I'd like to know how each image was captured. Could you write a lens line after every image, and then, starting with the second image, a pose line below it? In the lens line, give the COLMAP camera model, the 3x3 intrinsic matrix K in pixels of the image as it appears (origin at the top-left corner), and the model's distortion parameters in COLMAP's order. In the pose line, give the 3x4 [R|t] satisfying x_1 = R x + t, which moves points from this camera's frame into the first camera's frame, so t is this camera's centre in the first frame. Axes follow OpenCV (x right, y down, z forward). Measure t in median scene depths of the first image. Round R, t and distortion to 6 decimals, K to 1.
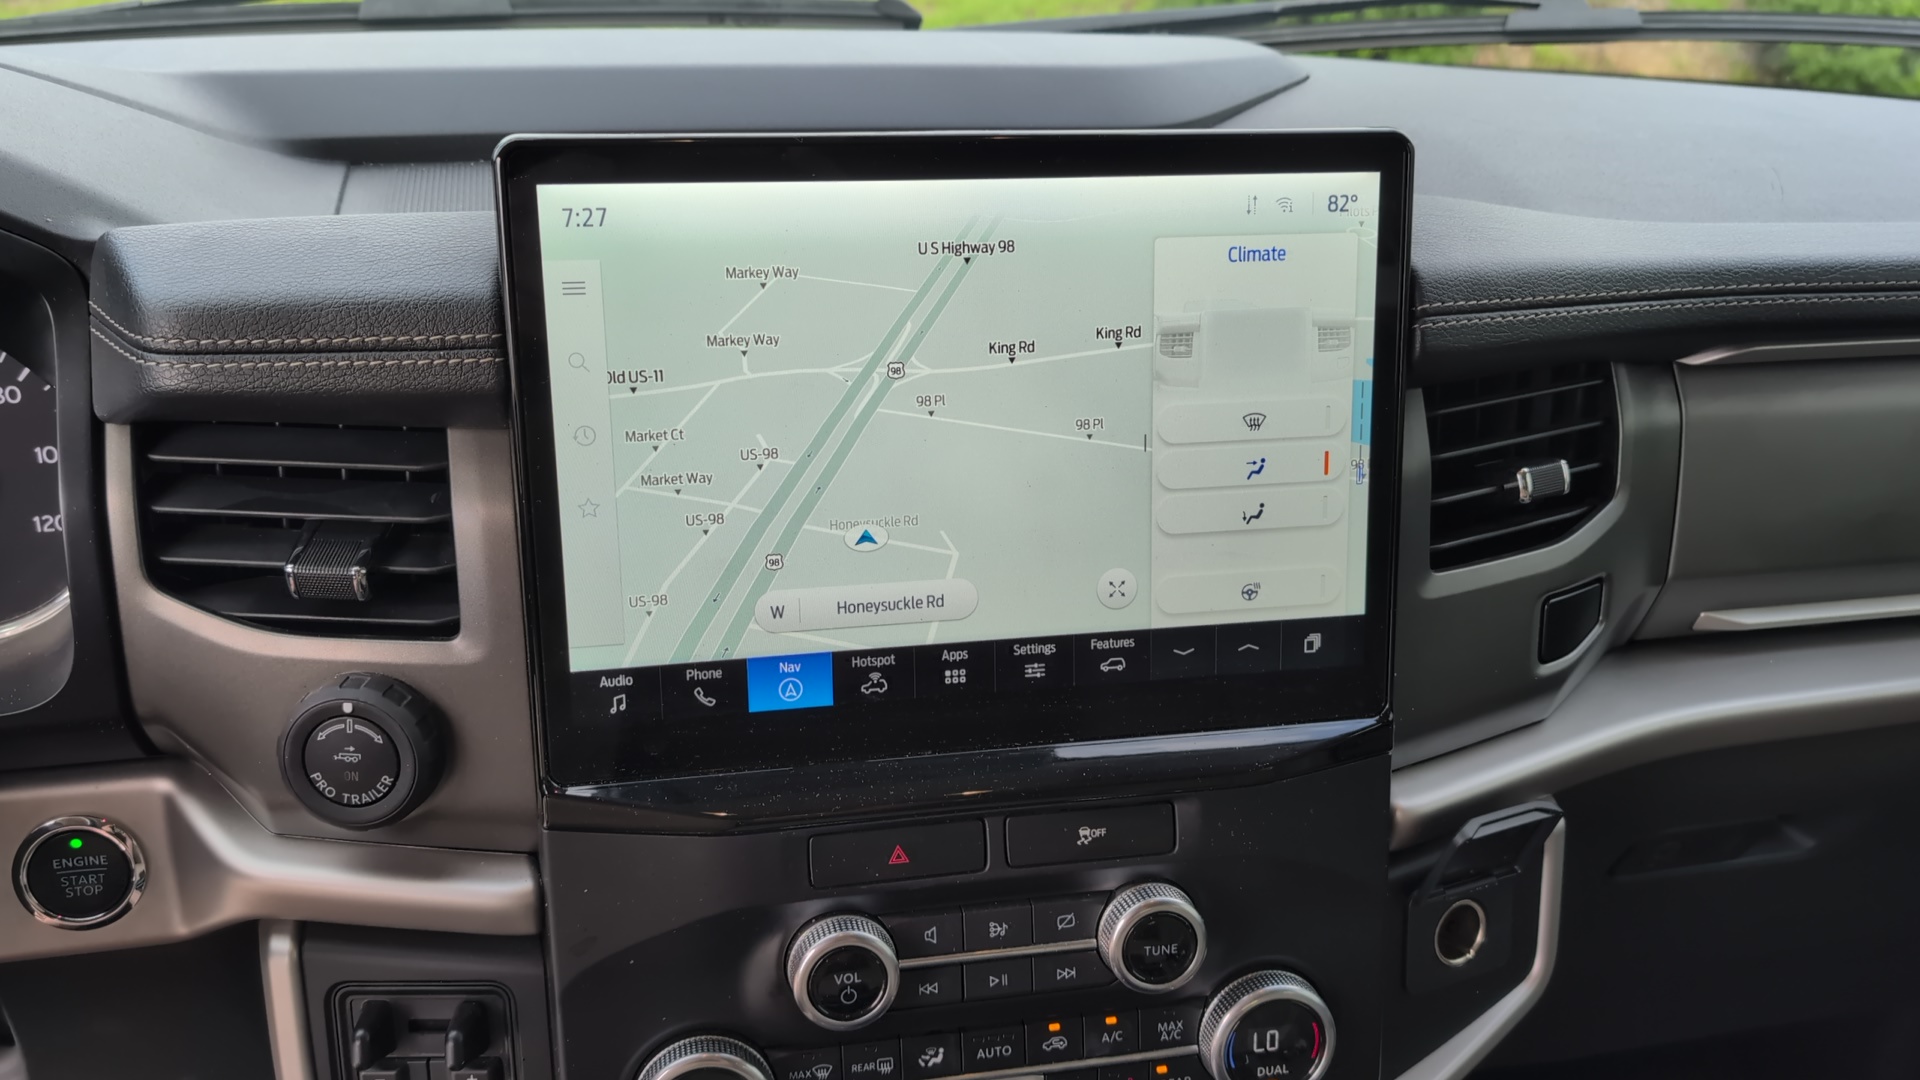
lens RADIAL K [[1621.0, 0, 956.2], [0, 1621.0, 537.8], [0, 0, 1]] dist [0.051783, -0.086373]
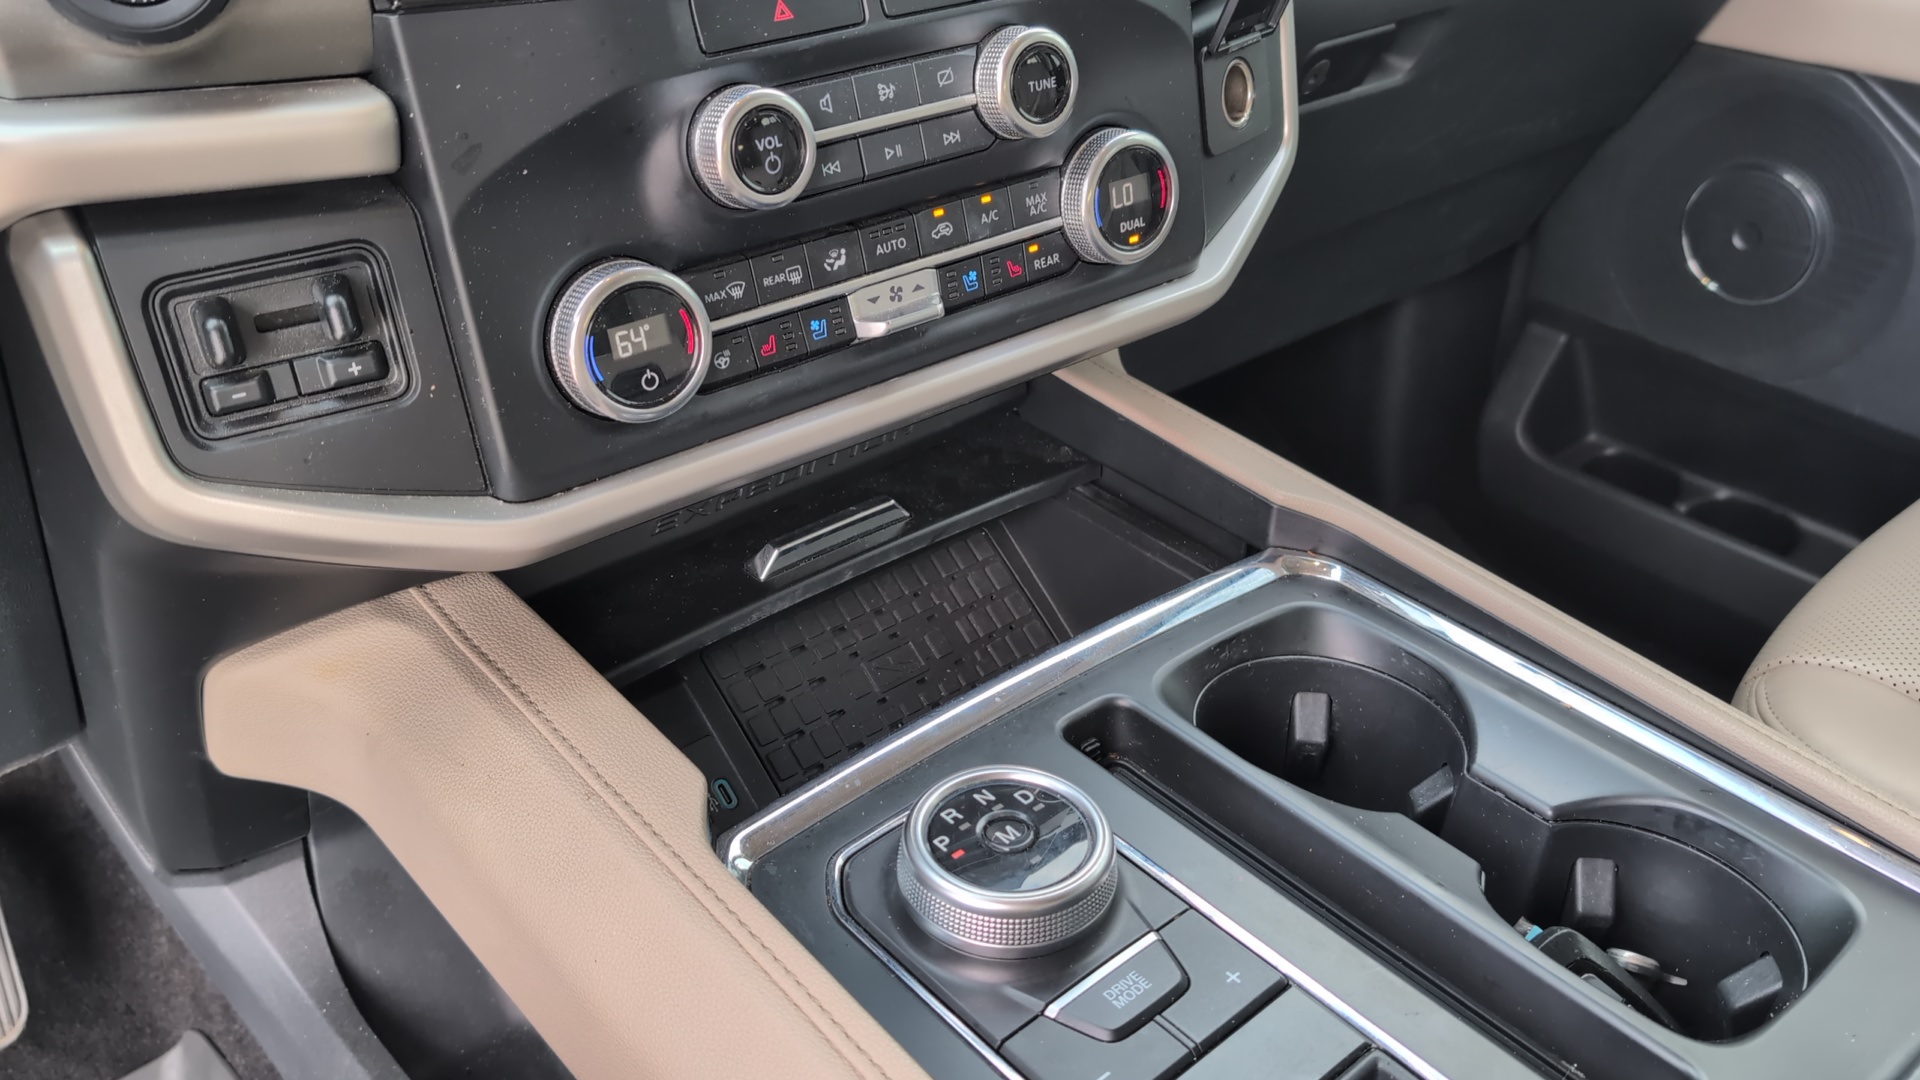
lens RADIAL K [[1621.0, 0, 956.1], [0, 1621.0, 538.1], [0, 0, 1]] dist [0.051783, -0.086373]
pose [[0.897634, -0.258121, 0.357249, -0.334848], [0.197507, 0.960200, 0.197503, 0.304149], [-0.394010, -0.106726, 0.912888, 0.090743]]
